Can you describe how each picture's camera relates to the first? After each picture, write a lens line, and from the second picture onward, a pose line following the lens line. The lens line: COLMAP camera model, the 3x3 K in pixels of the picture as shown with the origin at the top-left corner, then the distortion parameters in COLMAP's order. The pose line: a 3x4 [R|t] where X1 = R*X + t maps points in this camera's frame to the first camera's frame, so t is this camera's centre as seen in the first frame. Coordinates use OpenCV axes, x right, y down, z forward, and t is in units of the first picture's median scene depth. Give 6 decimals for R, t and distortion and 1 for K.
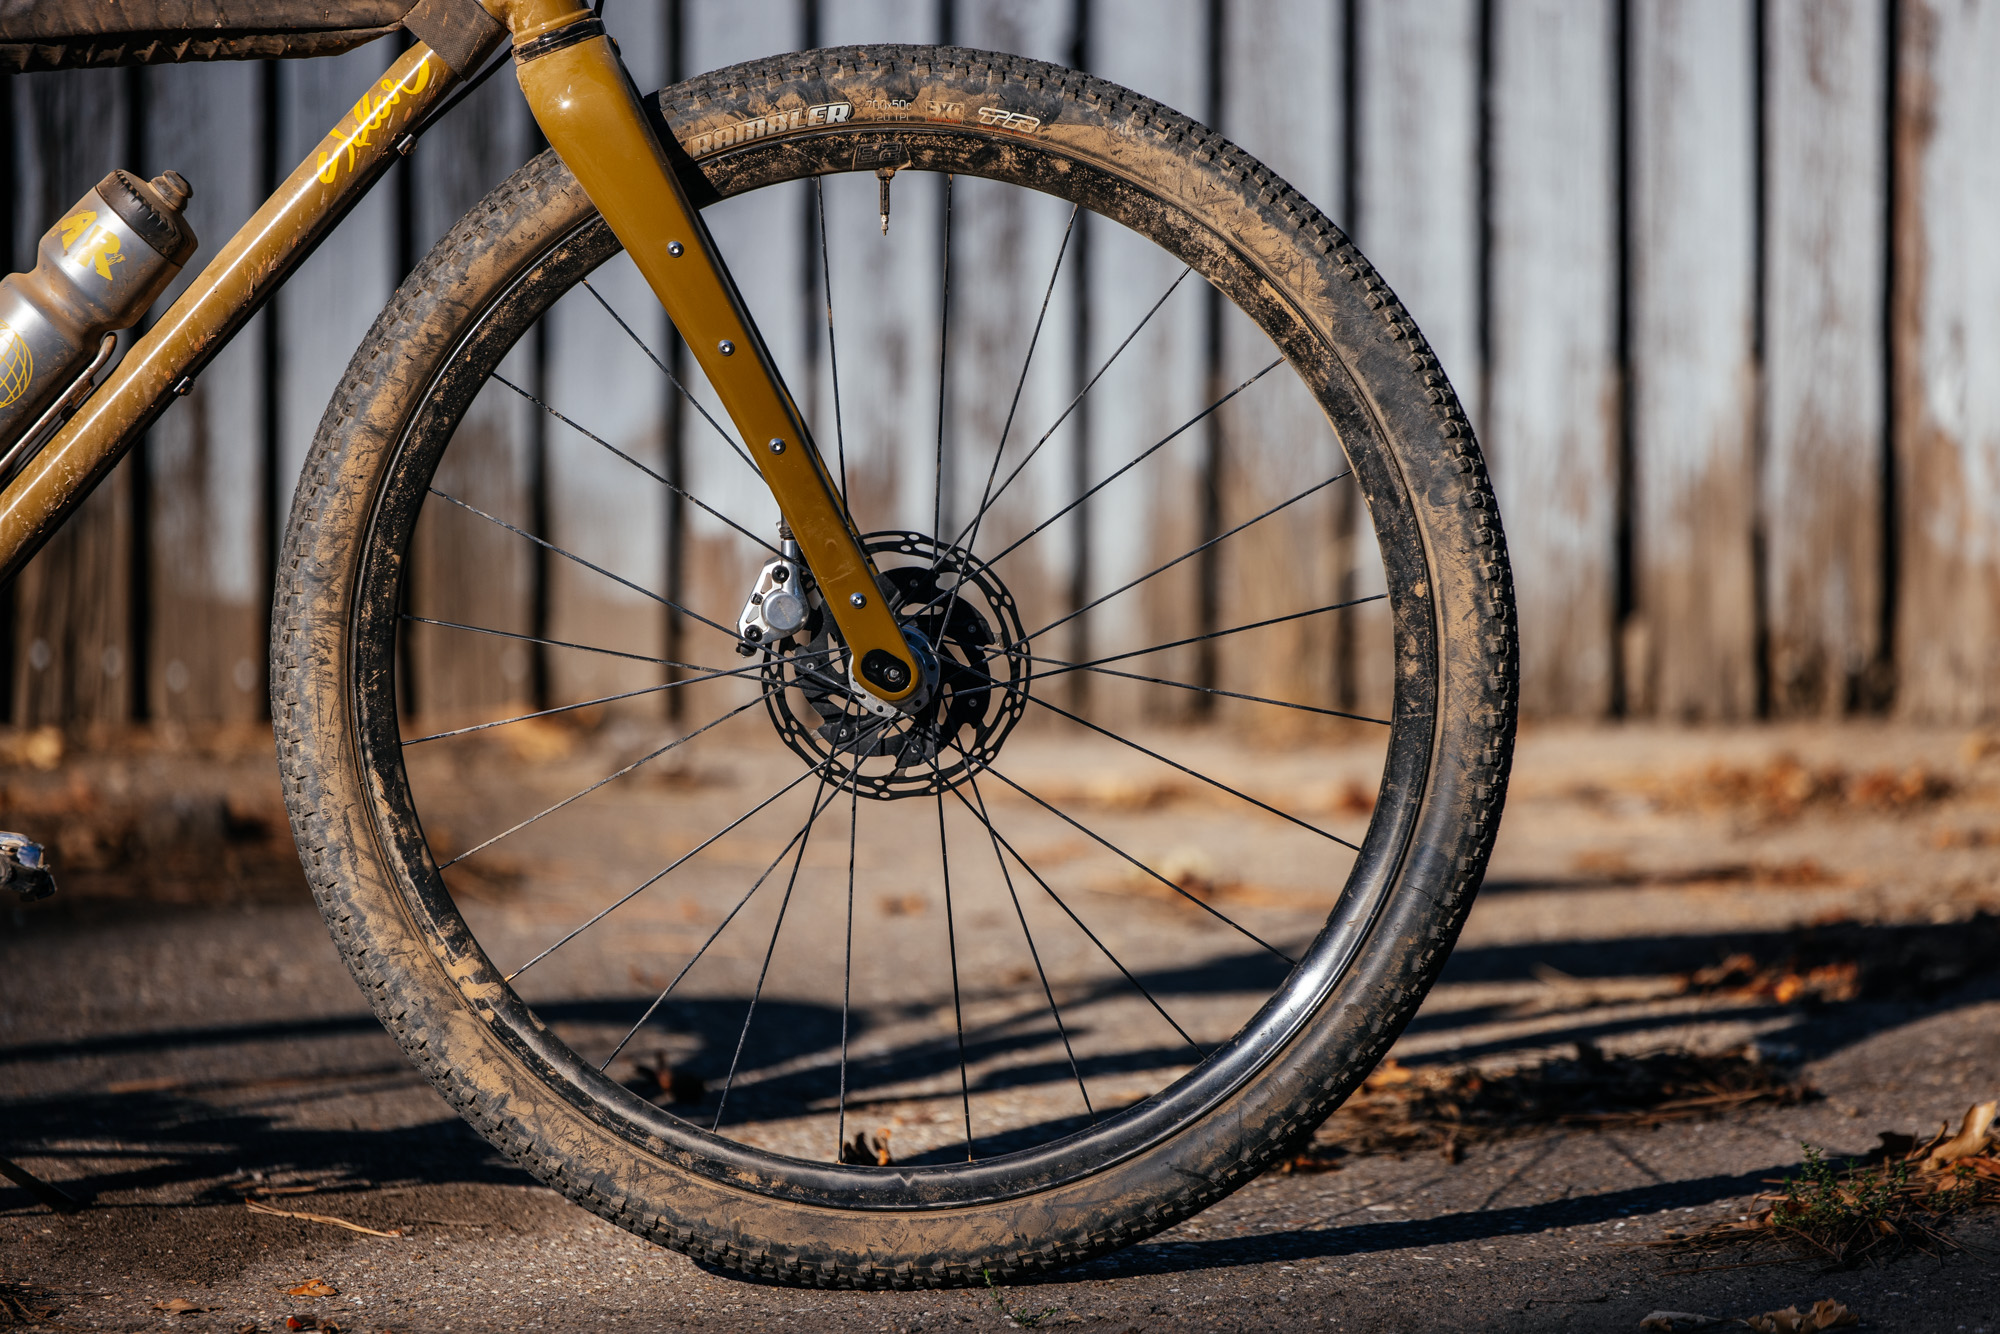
lens RADIAL K [[10375.5, 0, 1000.0], [0, 10375.5, 667.0], [0, 0, 1]] dist [0.016137, -1.704417]
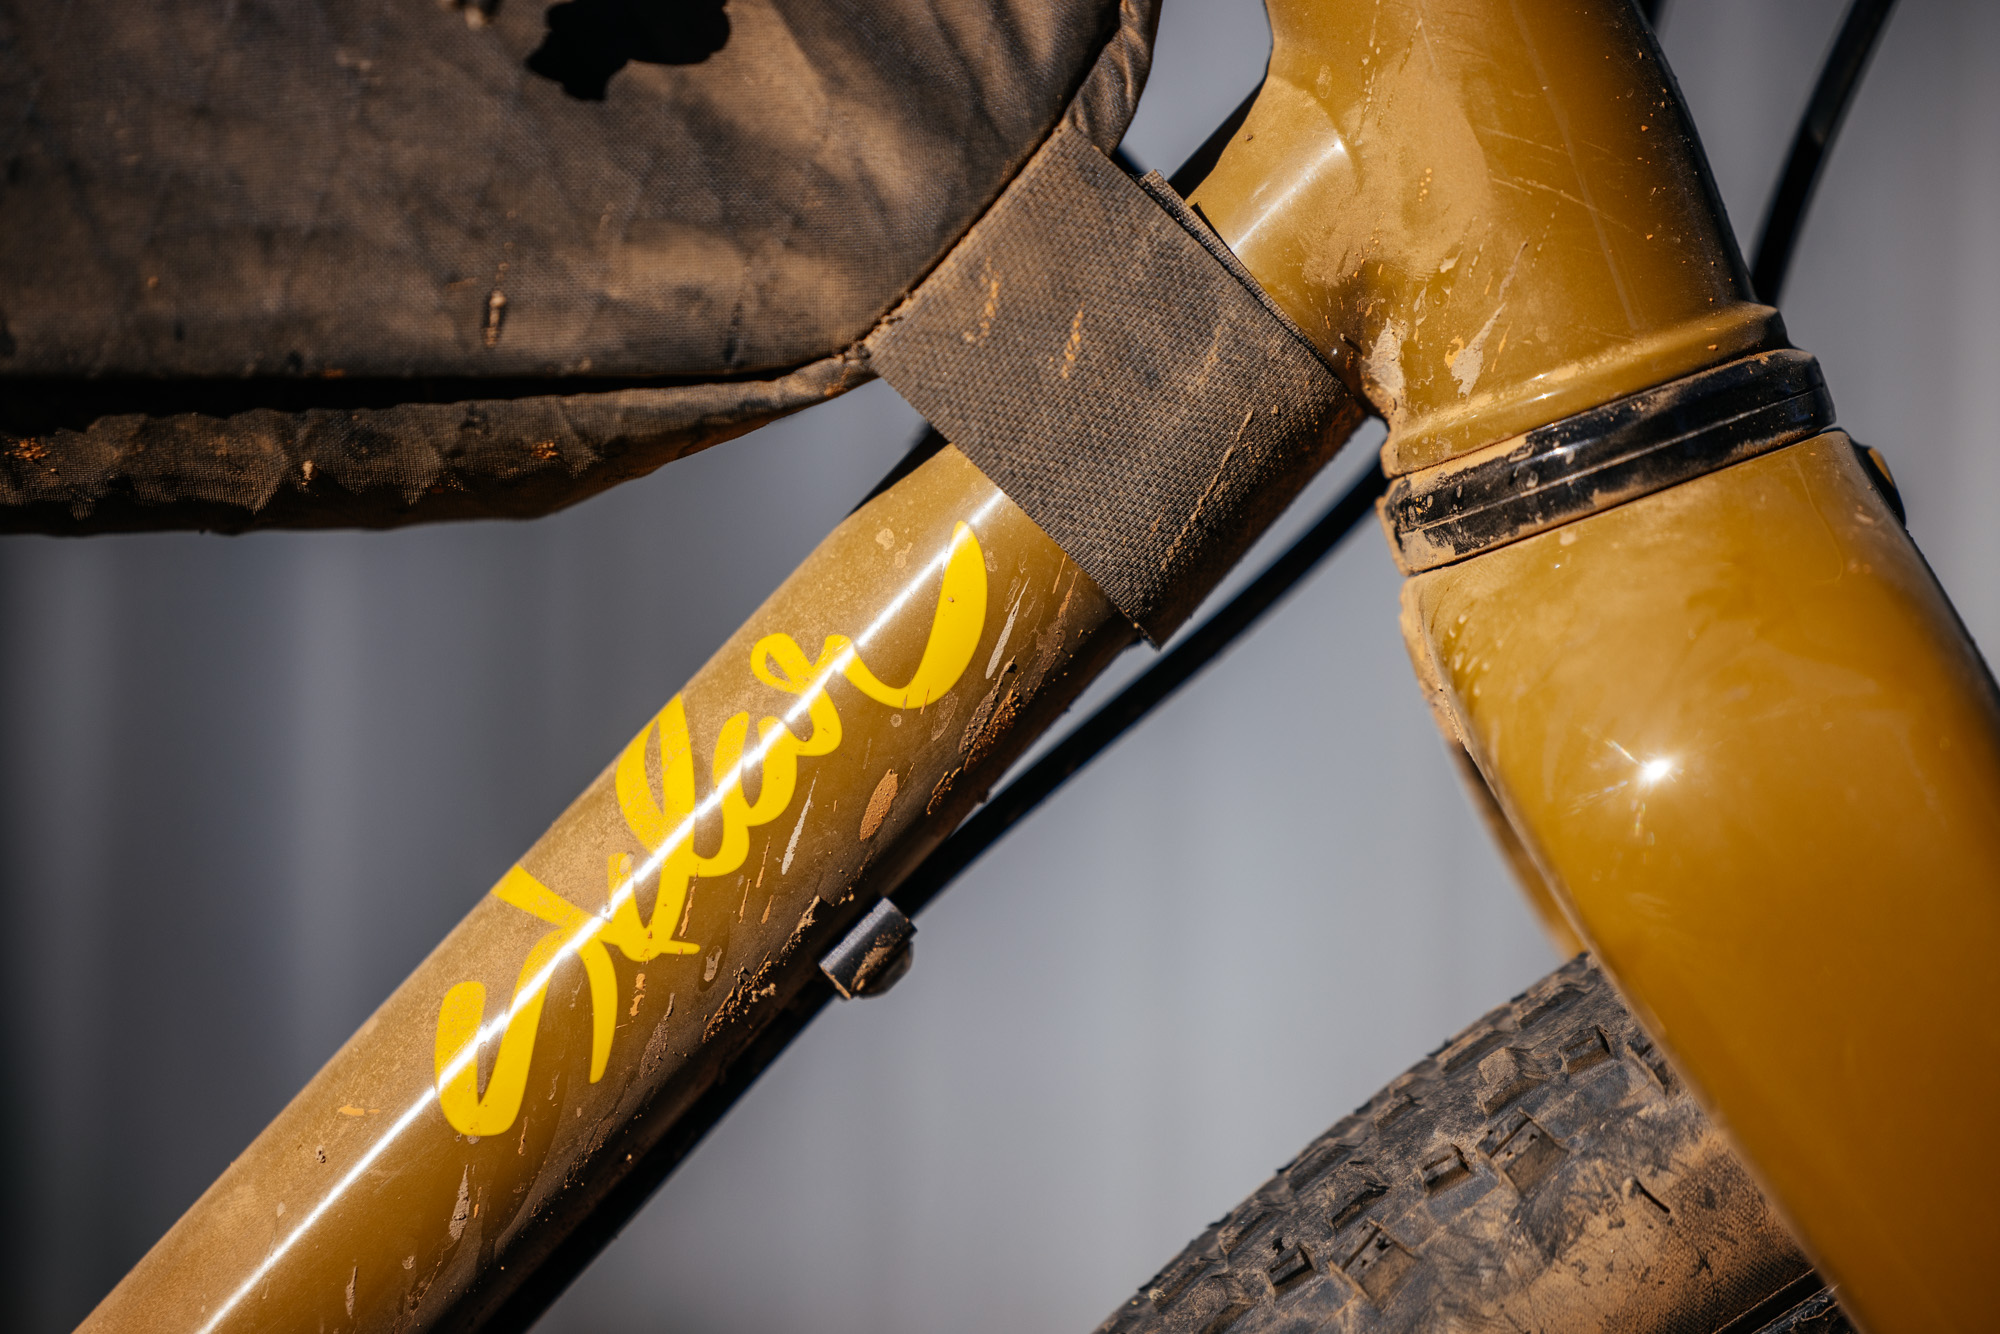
lens RADIAL K [[10375.5, 0, 1000.0], [0, 10375.5, 667.0], [0, 0, 1]] dist [0.016137, -1.704417]
pose [[0.999937, 0.010573, 0.003761, -0.055335], [-0.010402, 0.999020, -0.043012, -0.047032], [-0.004212, 0.042970, 0.999067, 0.791978]]
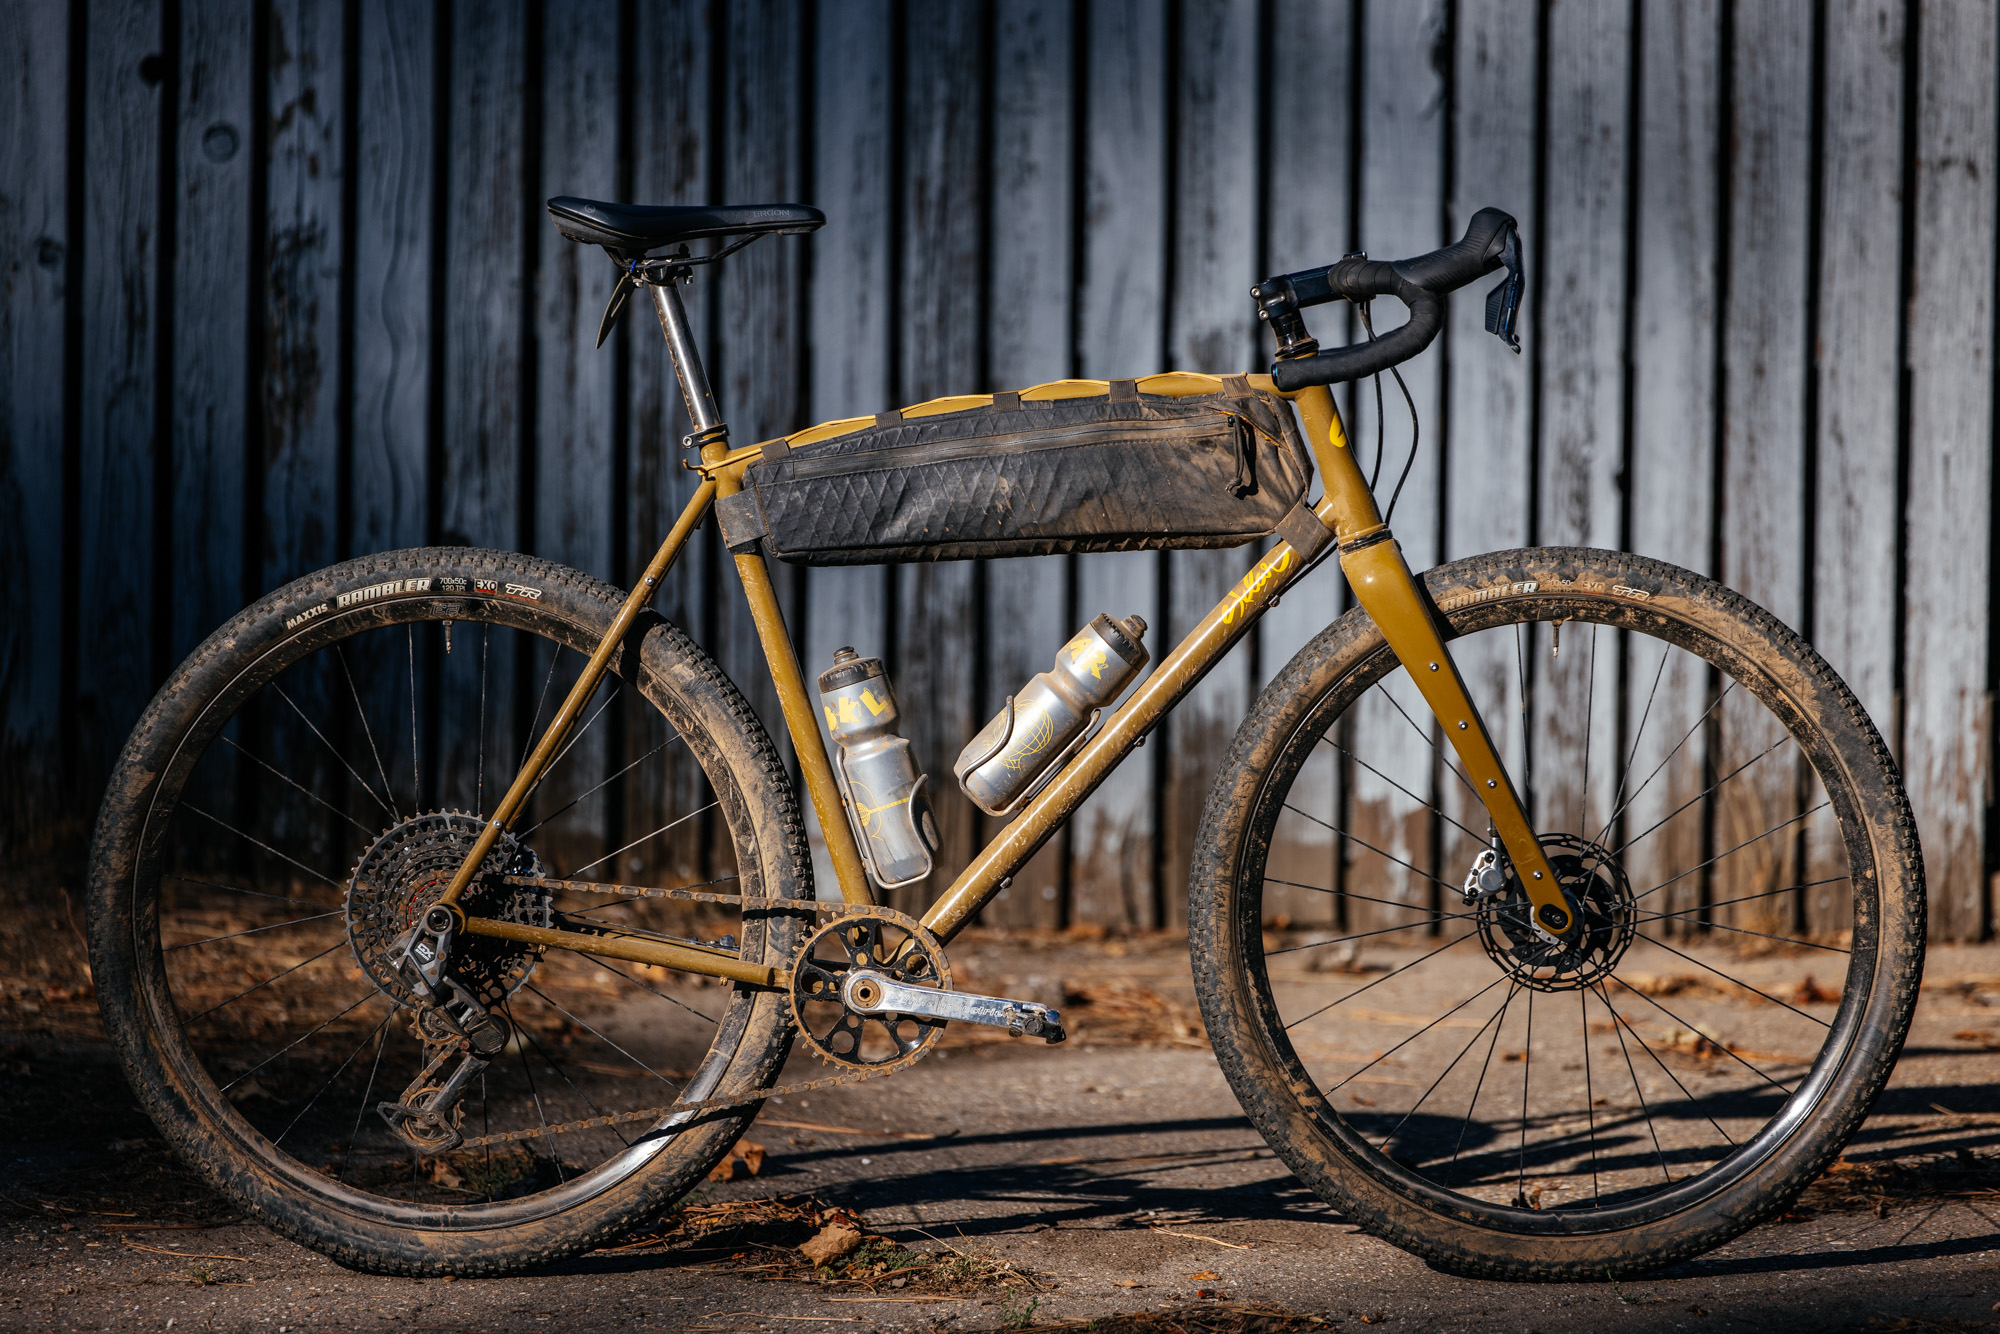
lens RADIAL K [[10375.5, 0, 1000.0], [0, 10375.5, 667.0], [0, 0, 1]] dist [0.016137, -1.704417]
pose [[0.999226, 0.016180, -0.035860, -0.040965], [-0.016725, 0.999748, -0.014969, -0.013454], [0.035608, 0.015557, 0.999245, -0.695239]]
